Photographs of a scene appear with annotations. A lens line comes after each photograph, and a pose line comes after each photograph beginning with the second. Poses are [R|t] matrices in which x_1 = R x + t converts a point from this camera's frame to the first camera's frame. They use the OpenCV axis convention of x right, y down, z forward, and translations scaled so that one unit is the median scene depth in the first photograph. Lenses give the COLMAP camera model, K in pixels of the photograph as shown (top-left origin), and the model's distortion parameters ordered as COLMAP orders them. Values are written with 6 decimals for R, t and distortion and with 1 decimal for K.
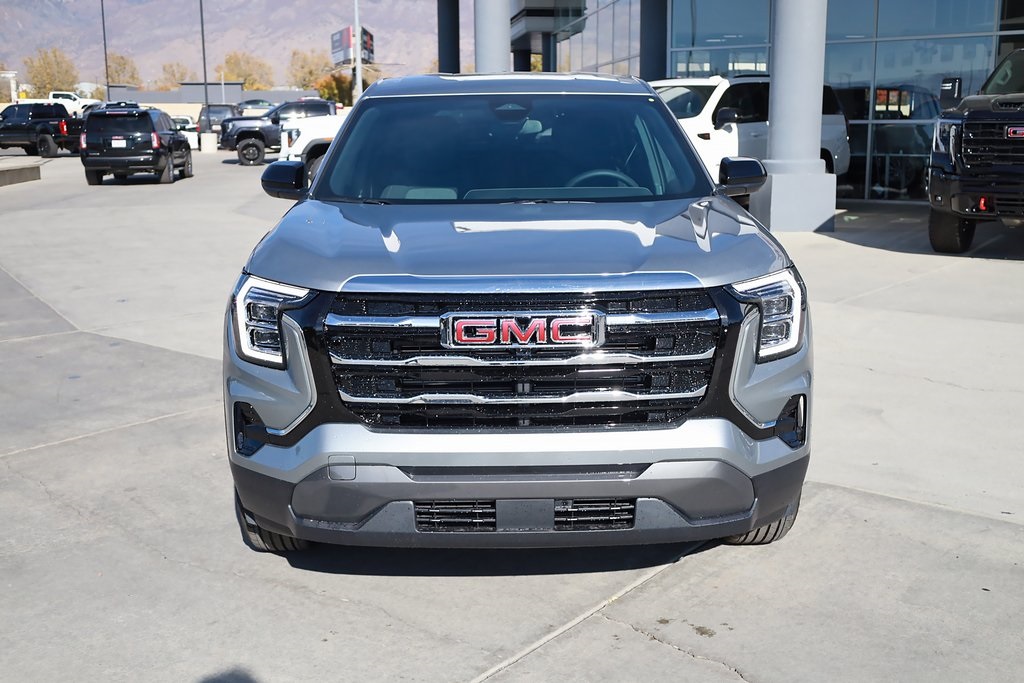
lens RADIAL K [[1151.1, 0, 493.4], [0, 1151.1, 338.9], [0, 0, 1]] dist [-0.002080, 0.020459]
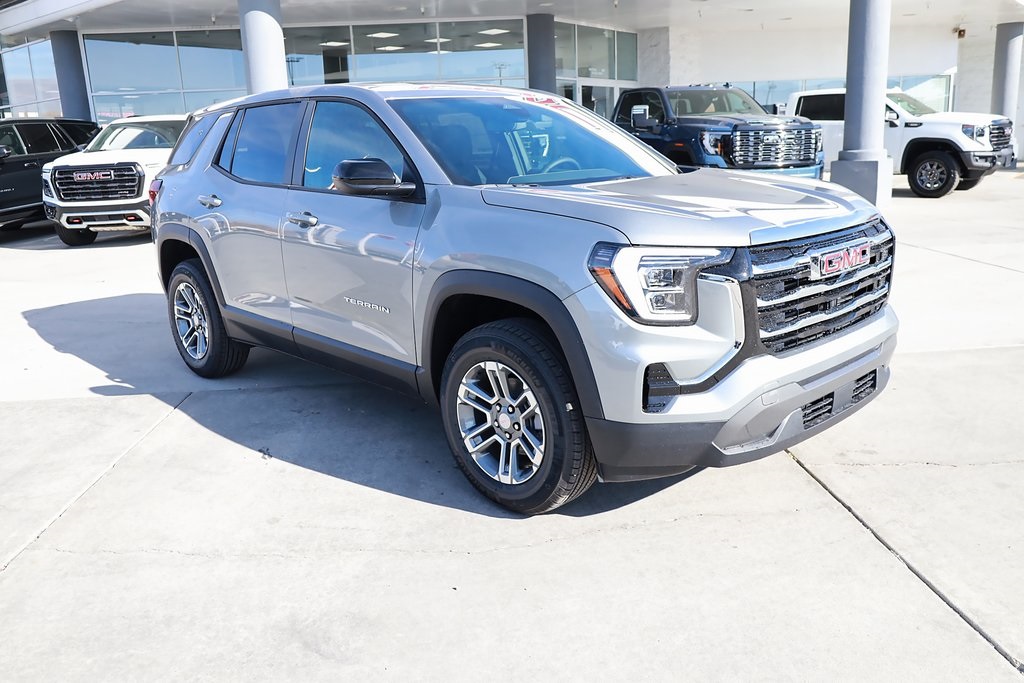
lens RADIAL K [[861.5, 0, 512.0], [0, 861.5, 341.5], [0, 0, 1]] dist [-0.007868, -0.003270]
pose [[0.712993, -0.187517, 0.675632, -0.858768], [0.158607, 0.981733, 0.105095, -0.070929], [-0.682997, 0.032228, 0.729709, 0.510013]]
